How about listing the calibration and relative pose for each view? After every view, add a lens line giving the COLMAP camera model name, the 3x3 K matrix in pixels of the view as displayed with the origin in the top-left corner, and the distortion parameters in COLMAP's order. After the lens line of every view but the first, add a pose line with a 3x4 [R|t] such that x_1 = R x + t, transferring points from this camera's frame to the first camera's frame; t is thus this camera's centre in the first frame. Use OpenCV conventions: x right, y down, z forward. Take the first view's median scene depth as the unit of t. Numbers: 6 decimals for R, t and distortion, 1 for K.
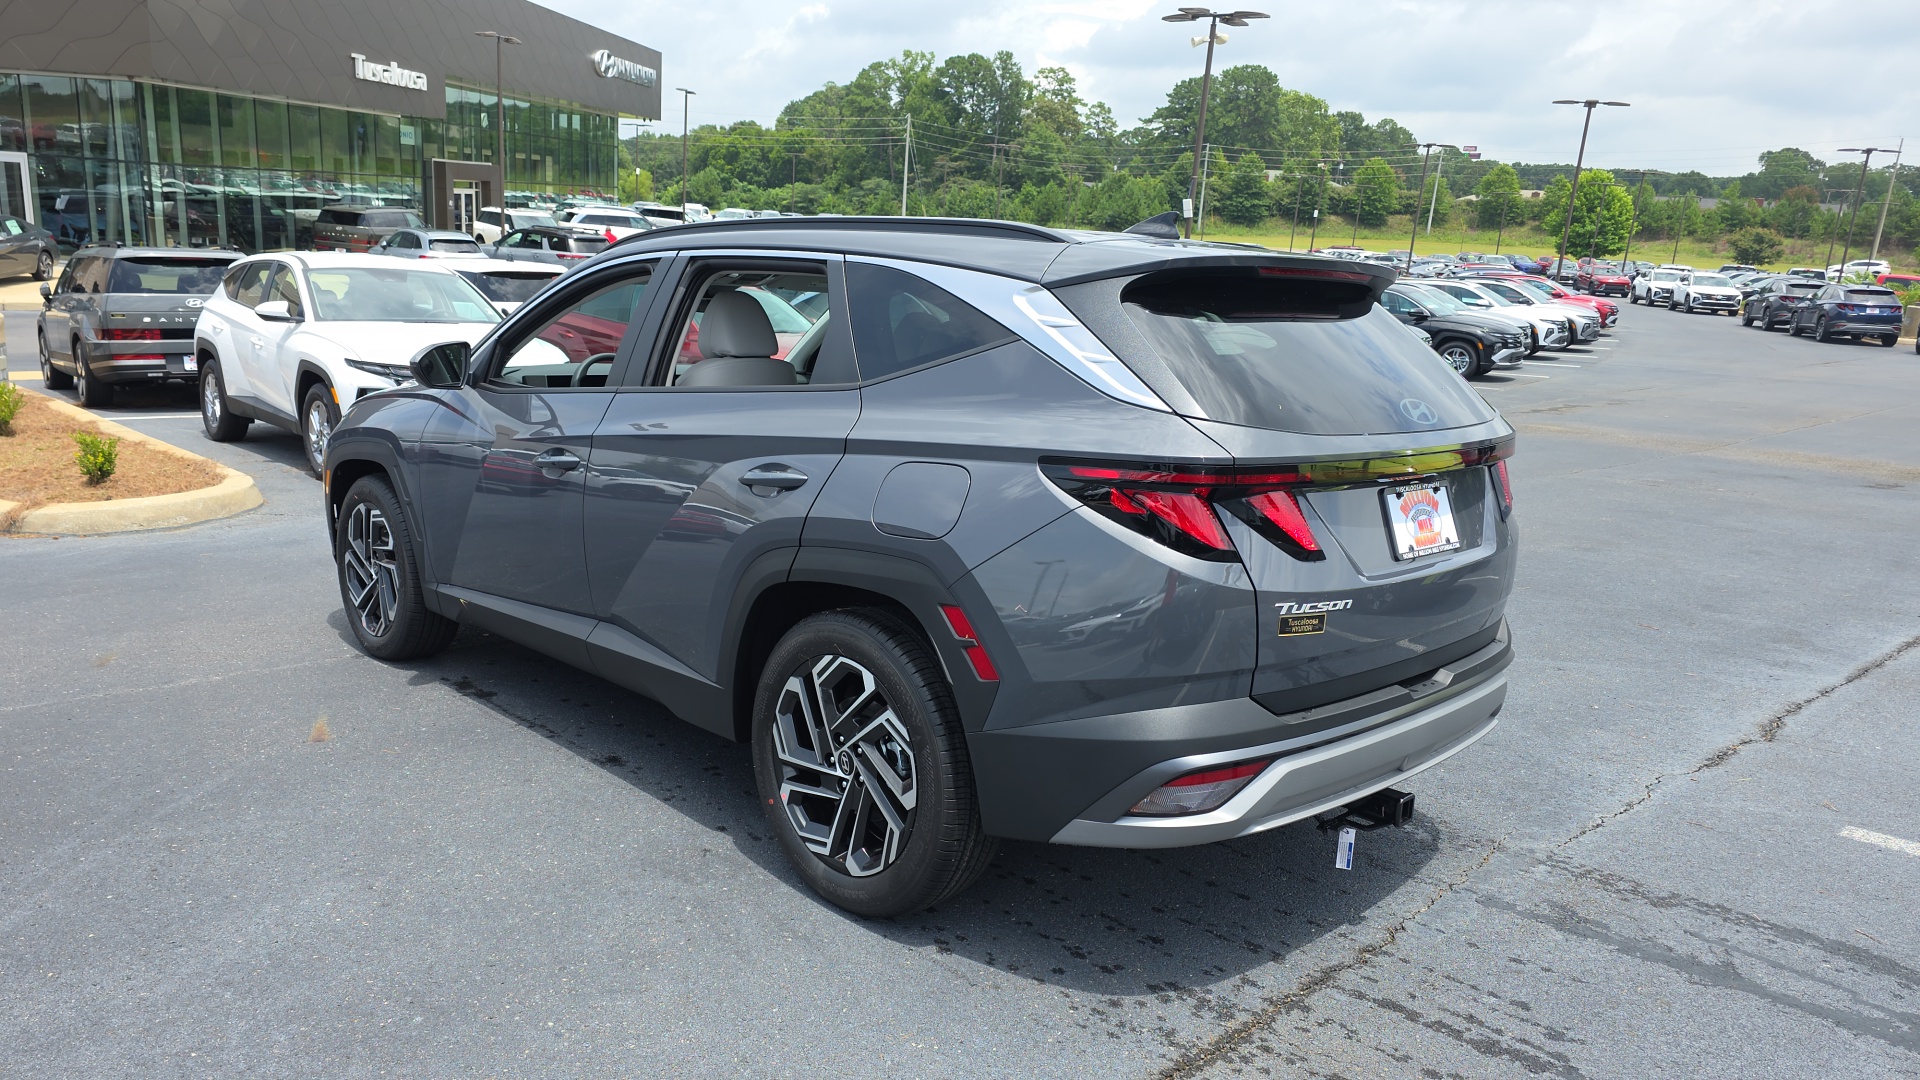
lens RADIAL K [[1279.0, 0, 922.1], [0, 1279.0, 549.4], [0, 0, 1]] dist [0.060085, -0.056722]
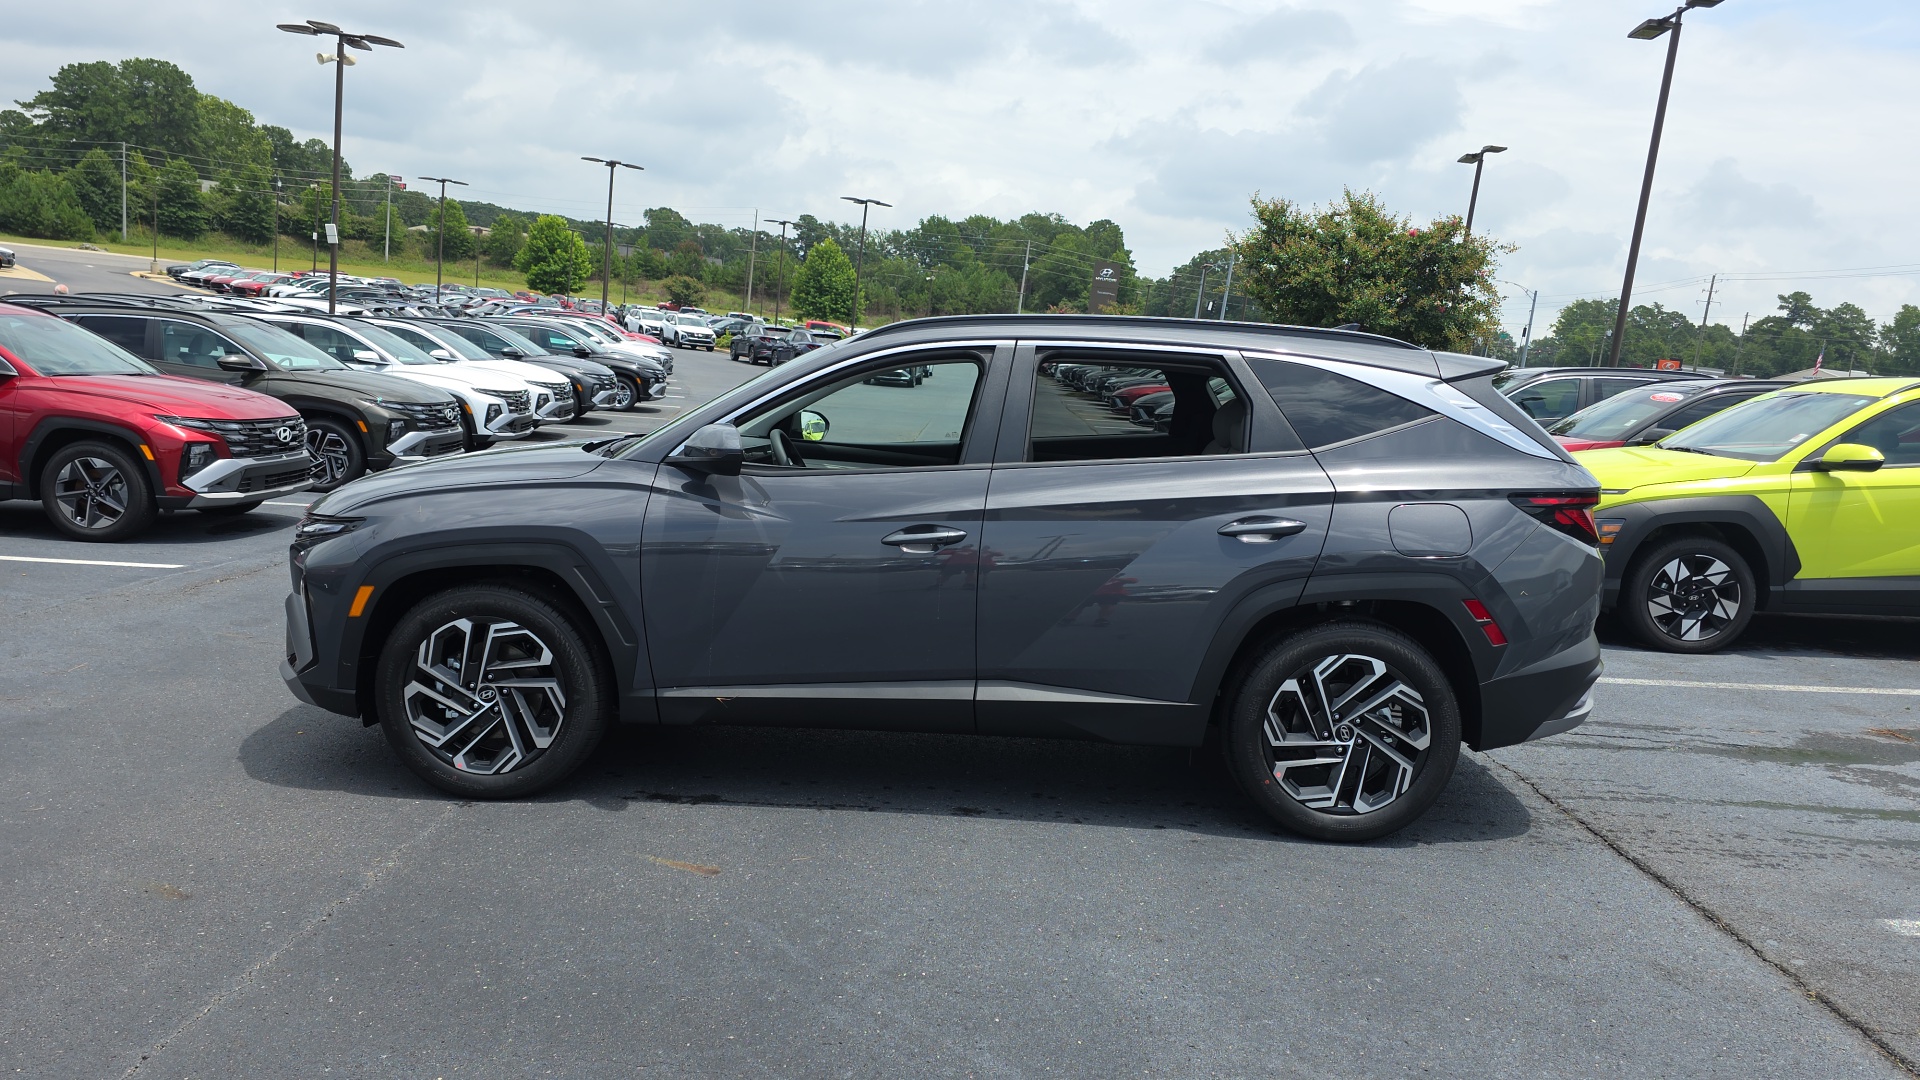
lens RADIAL K [[1279.0, 0, 922.1], [0, 1279.0, 549.4], [0, 0, 1]] dist [0.060085, -0.056722]
pose [[0.707977, -0.101352, 0.698925, -1.289025], [0.114543, 0.993024, 0.027974, -0.112458], [-0.696885, 0.060252, 0.714647, 0.329576]]
